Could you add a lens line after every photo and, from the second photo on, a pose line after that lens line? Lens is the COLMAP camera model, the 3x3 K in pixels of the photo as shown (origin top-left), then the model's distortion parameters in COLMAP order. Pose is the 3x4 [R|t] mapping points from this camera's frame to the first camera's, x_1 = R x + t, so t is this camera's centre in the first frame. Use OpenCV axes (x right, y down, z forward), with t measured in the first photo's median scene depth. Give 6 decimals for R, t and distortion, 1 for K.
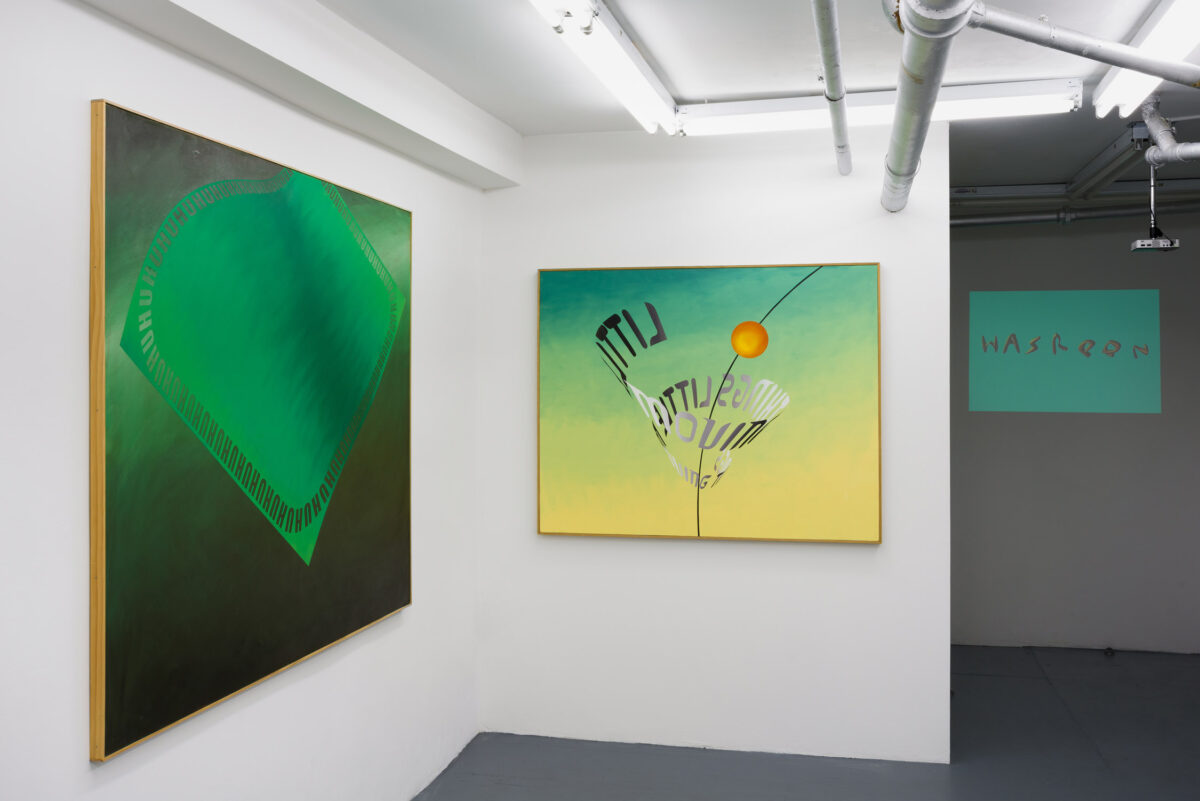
lens RADIAL K [[1112.2, 0, 599.3], [0, 1112.2, 366.0], [0, 0, 1]] dist [-0.002834, -0.001633]
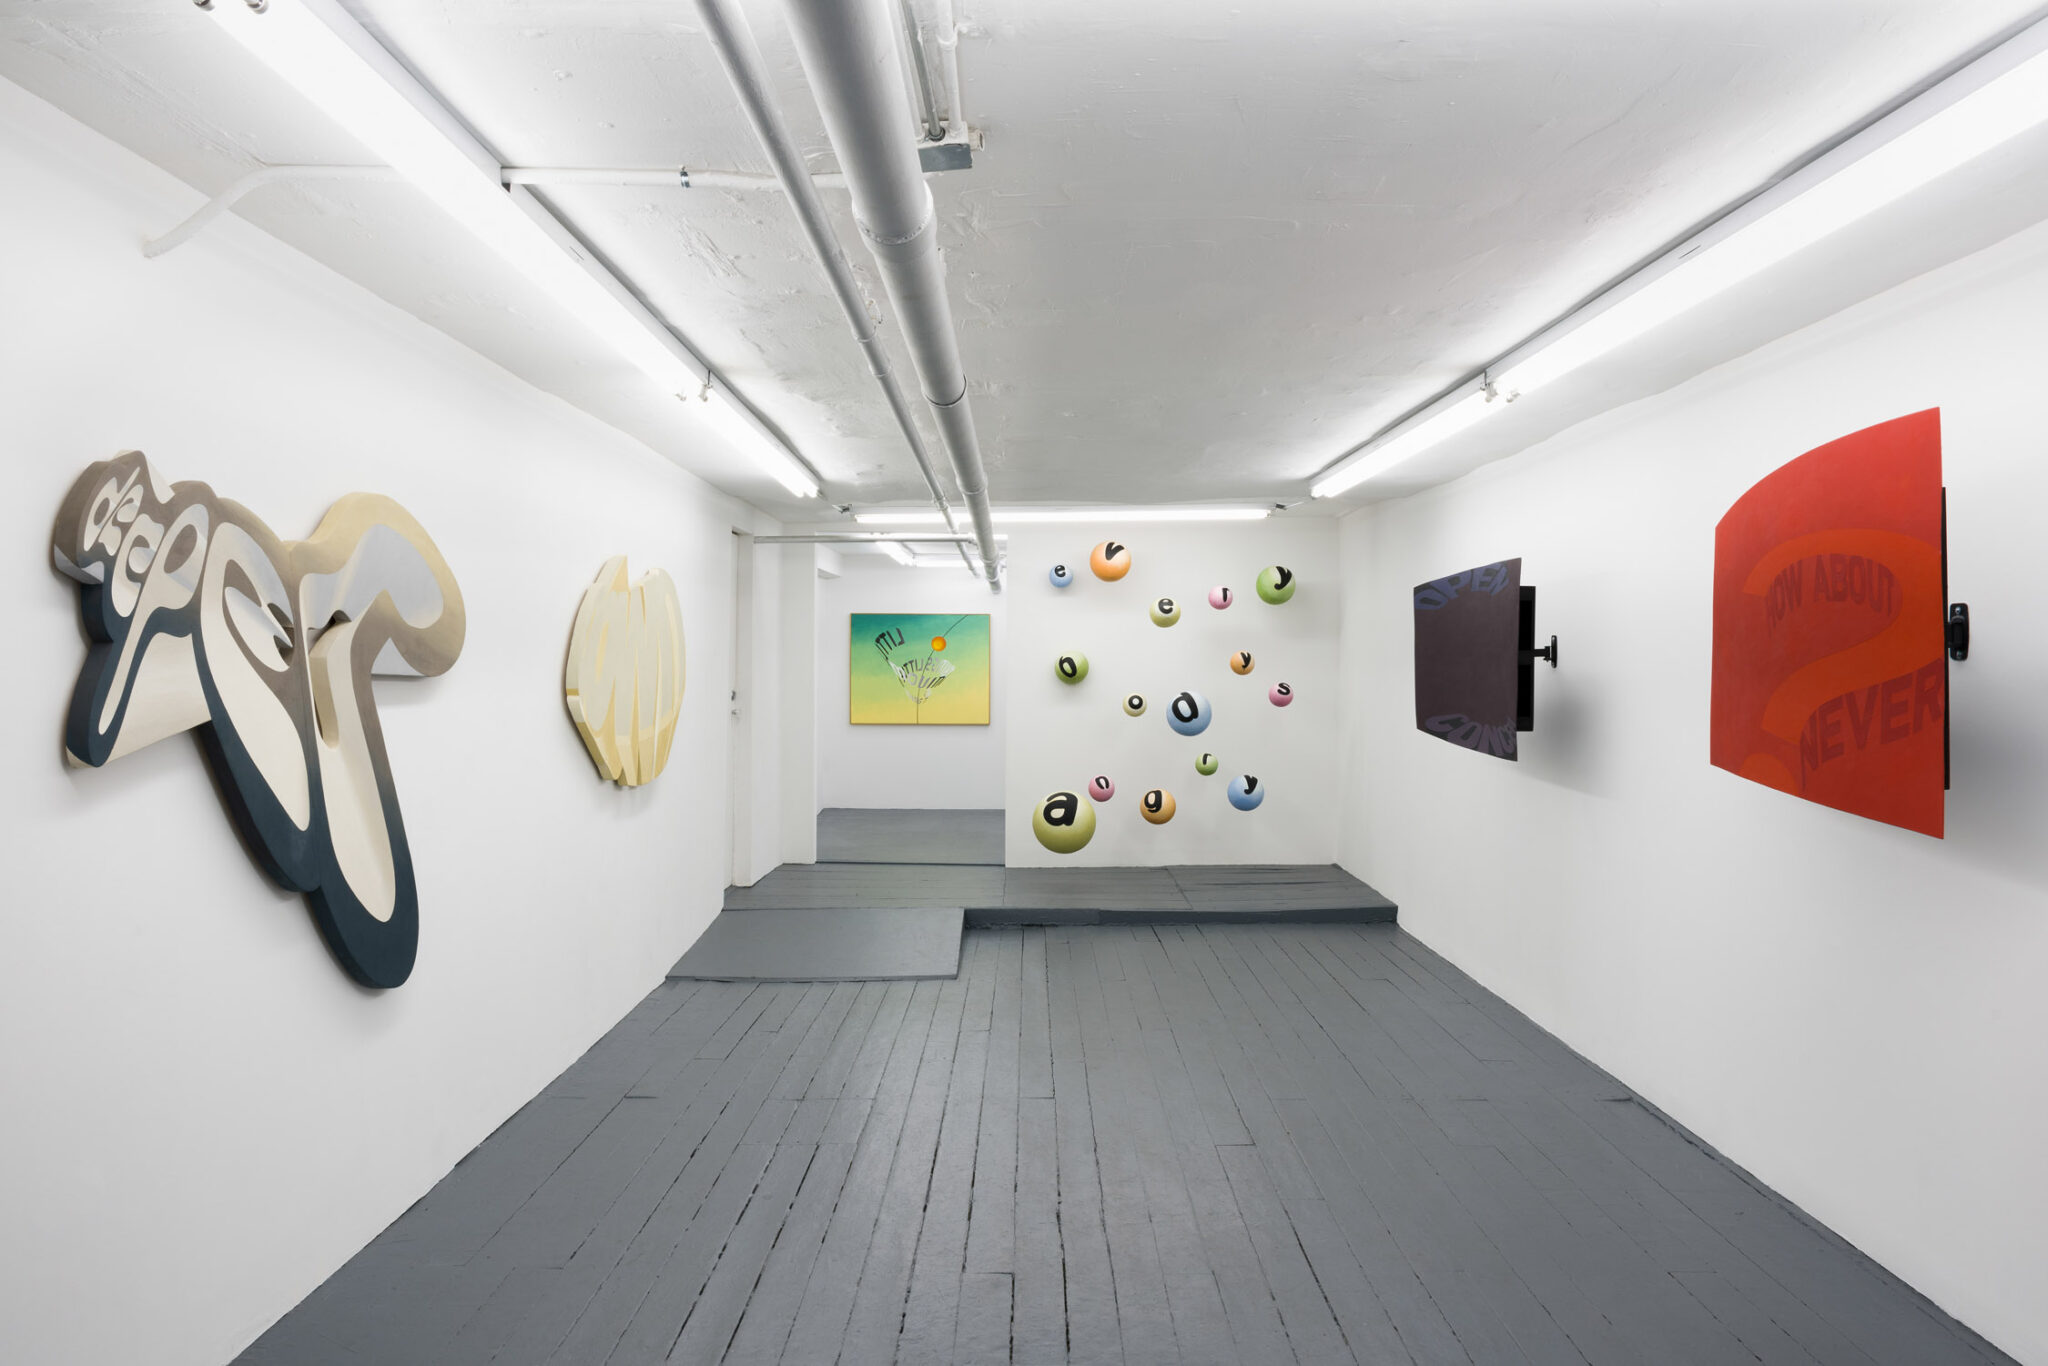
lens RADIAL K [[1371.4, 0, 1024.0], [0, 1371.4, 683.0], [0, 0, 1]] dist [-0.003105, -0.000054]
pose [[0.976108, 0.003738, 0.217253, -0.341428], [-0.007658, 0.999823, 0.017205, 0.009815], [-0.217150, -0.018458, 0.975964, -2.019535]]
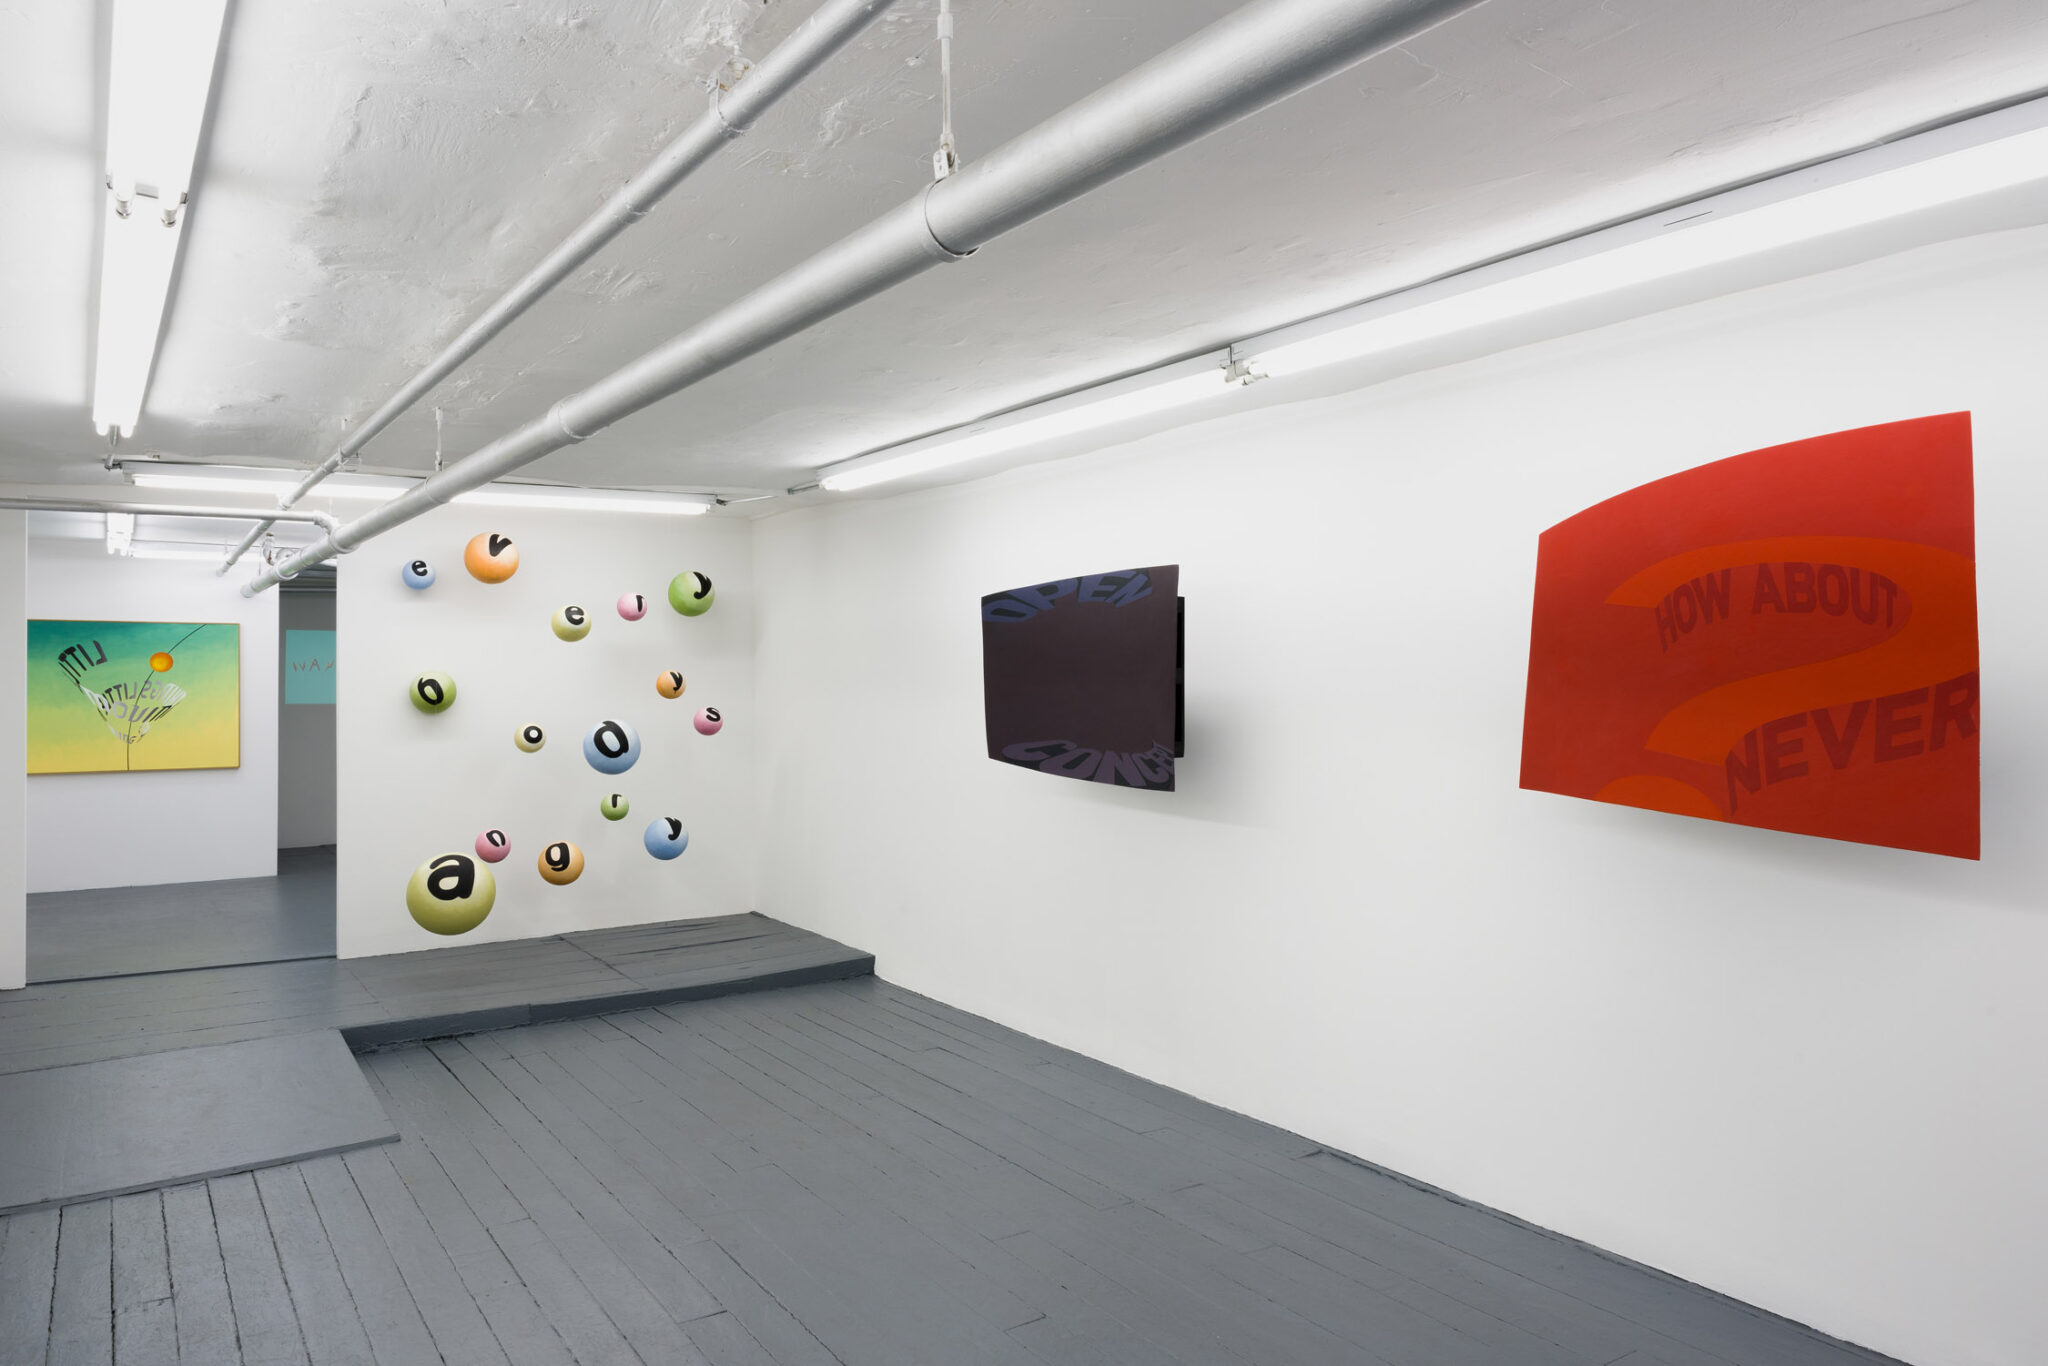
lens RADIAL K [[1390.4, 0, 1024.0], [0, 1390.4, 683.0], [0, 0, 1]] dist [0.002584, -0.001686]
pose [[0.696260, 0.001477, 0.717788, -0.522866], [-0.001002, 0.999999, -0.001086, 0.011945], [-0.717789, 0.000037, 0.696260, -1.629326]]
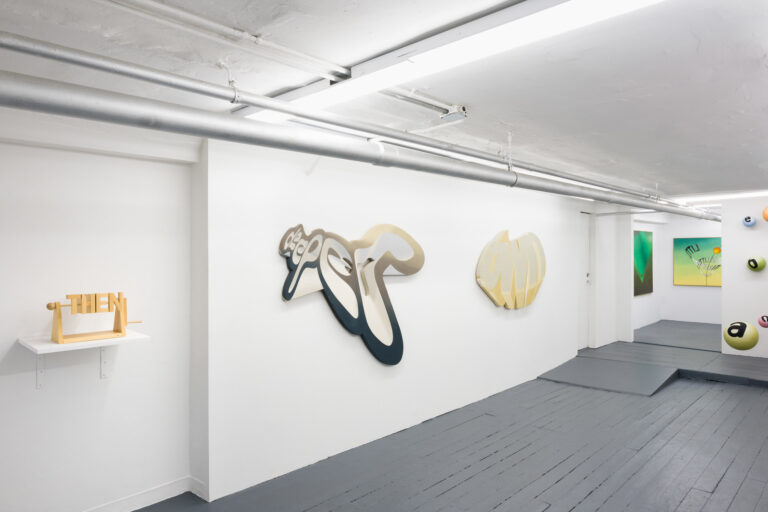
lens RADIAL K [[514.3, 0, 384.0], [0, 514.3, 256.0], [0, 0, 1]] dist [-0.003105, -0.000054]
pose [[0.861013, -0.001955, -0.508580, 0.006286], [0.006686, 0.999950, 0.007476, -0.026383], [0.508540, -0.009837, 0.860982, -2.066179]]
